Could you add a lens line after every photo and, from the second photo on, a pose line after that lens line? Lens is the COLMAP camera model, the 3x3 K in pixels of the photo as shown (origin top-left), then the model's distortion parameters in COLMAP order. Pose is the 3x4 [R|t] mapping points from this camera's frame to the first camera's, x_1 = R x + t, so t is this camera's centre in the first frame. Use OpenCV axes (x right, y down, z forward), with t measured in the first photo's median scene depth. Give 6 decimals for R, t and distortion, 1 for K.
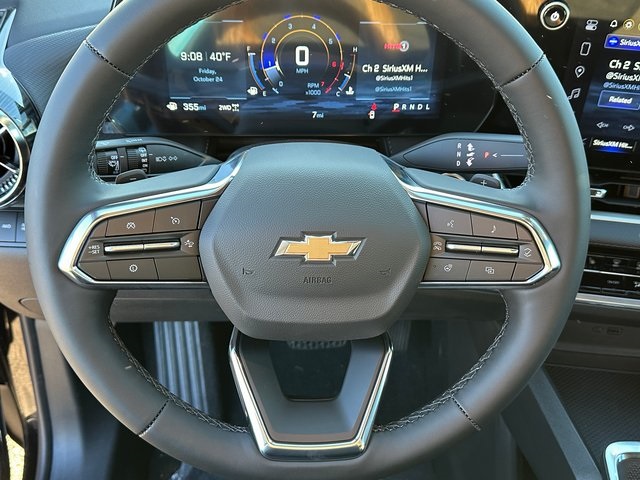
lens RADIAL K [[640.9, 0, 320.0], [0, 640.9, 240.0], [0, 0, 1]] dist [0.050288, -0.013475]
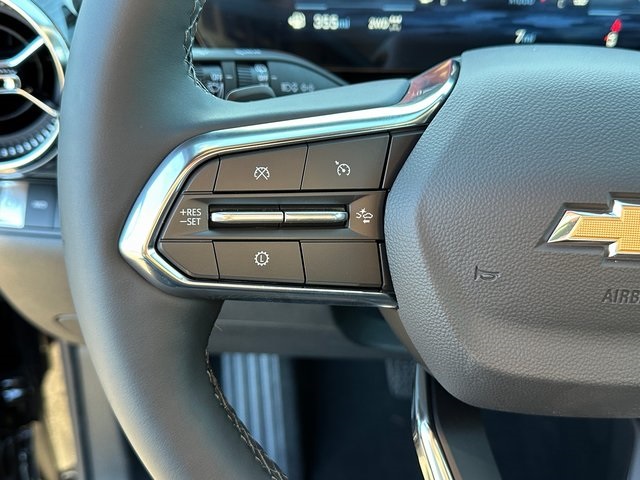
lens RADIAL K [[682.5, 0, 320.0], [0, 682.5, 240.0], [0, 0, 1]] dist [0.119747, -0.009190]
pose [[0.995518, 0.028578, -0.090156, -0.185881], [-0.032261, 0.998692, -0.039663, 0.047048], [0.088905, 0.042394, 0.995138, 0.441577]]
